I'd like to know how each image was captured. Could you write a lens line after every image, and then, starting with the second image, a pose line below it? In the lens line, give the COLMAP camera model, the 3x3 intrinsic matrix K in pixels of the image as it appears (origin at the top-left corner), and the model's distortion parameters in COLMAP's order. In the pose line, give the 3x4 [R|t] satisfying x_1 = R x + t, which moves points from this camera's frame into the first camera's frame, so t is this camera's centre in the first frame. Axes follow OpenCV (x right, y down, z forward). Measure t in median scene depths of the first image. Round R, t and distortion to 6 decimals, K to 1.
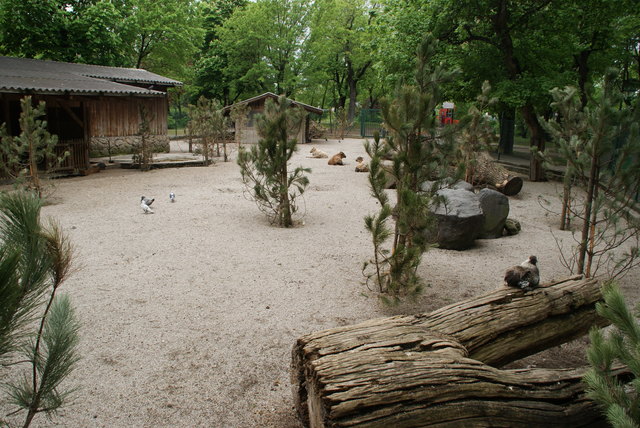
lens RADIAL K [[493.7, 0, 319.9], [0, 493.7, 215.1], [0, 0, 1]] dist [-0.111553, 0.004866]
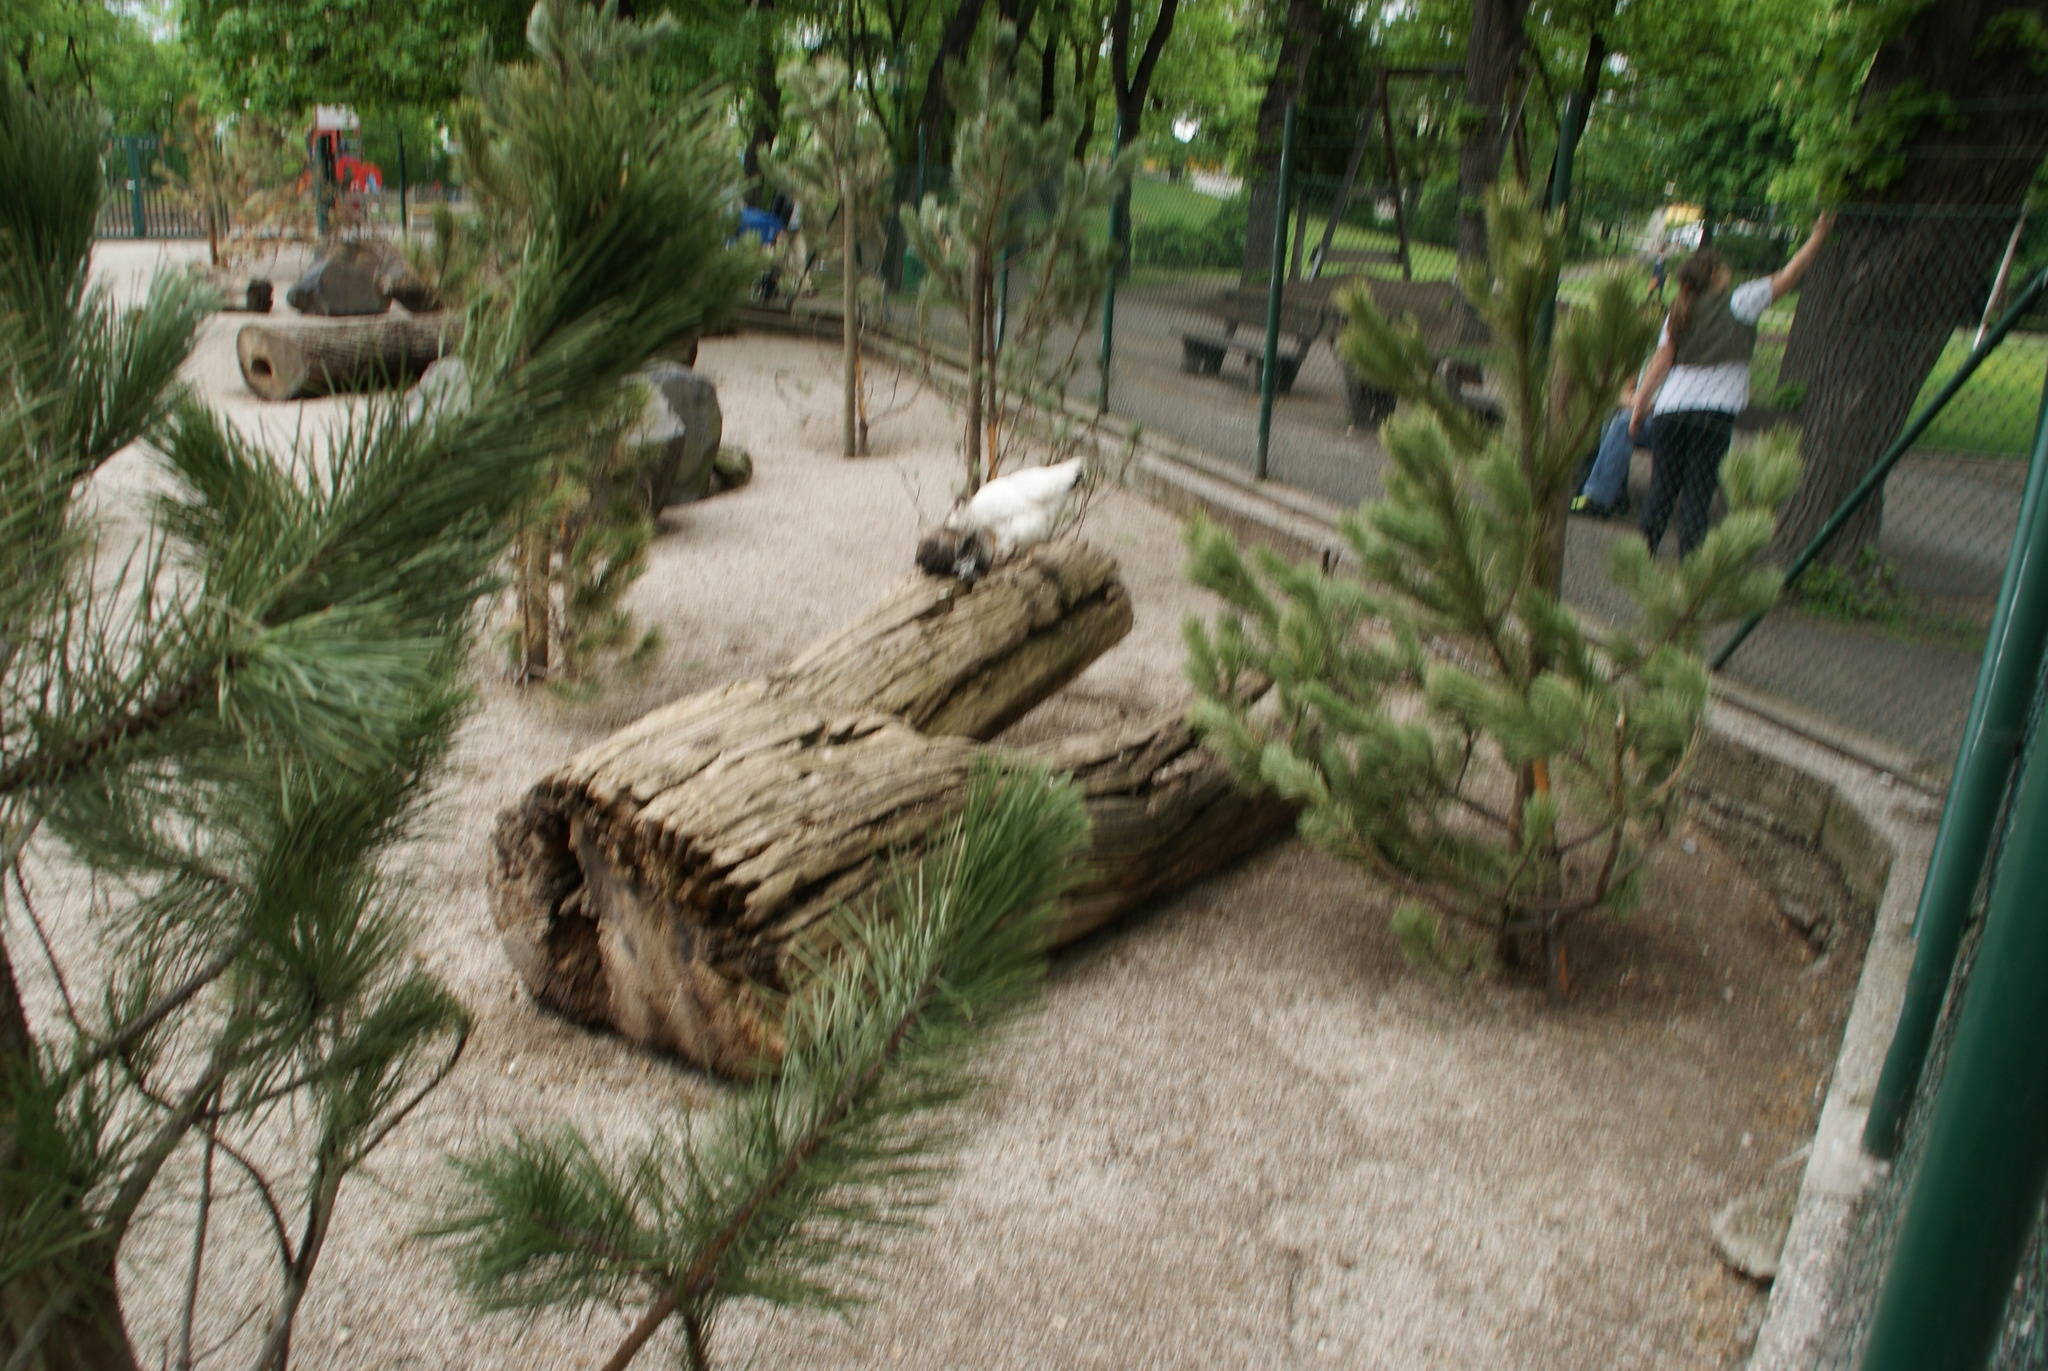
lens RADIAL K [[1579.9, 0, 1024.7], [0, 1579.9, 684.7], [0, 0, 1]] dist [-0.111553, 0.004866]
pose [[0.776397, -0.183469, 0.602949, -0.459964], [0.099797, 0.980409, 0.169819, 0.021389], [-0.622293, -0.071675, 0.779496, -0.117280]]
